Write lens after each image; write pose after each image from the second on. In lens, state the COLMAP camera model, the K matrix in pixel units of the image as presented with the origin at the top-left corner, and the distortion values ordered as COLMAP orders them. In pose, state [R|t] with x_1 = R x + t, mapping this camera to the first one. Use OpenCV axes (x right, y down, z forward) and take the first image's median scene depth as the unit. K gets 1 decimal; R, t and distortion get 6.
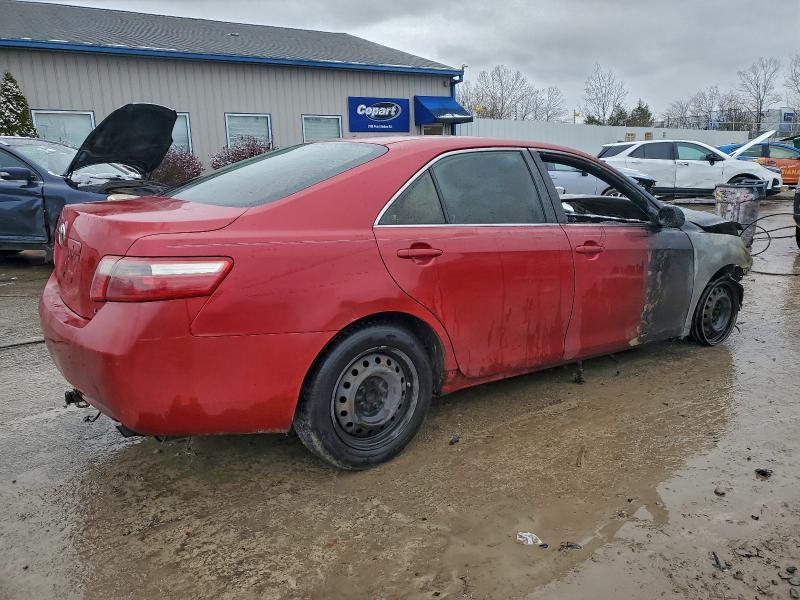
lens RADIAL K [[613.7, 0, 400.0], [0, 613.7, 300.0], [0, 0, 1]] dist [0.016509, 0.005434]
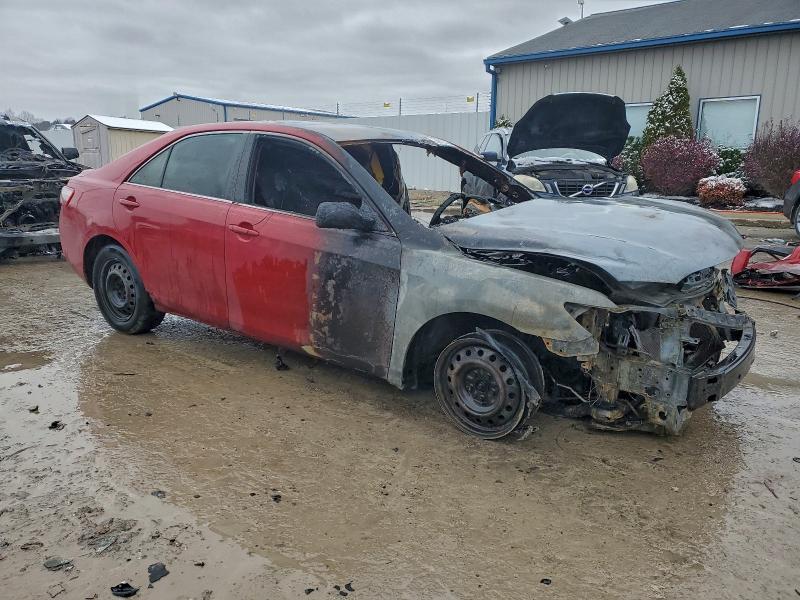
lens RADIAL K [[661.0, 0, 400.0], [0, 661.0, 300.0], [0, 0, 1]] dist [-0.131760, 0.213713]
pose [[0.328392, 0.233221, -0.915296, 0.852433], [-0.226678, 0.960178, 0.163329, -0.124906], [0.916938, 0.153841, 0.368181, 0.505559]]
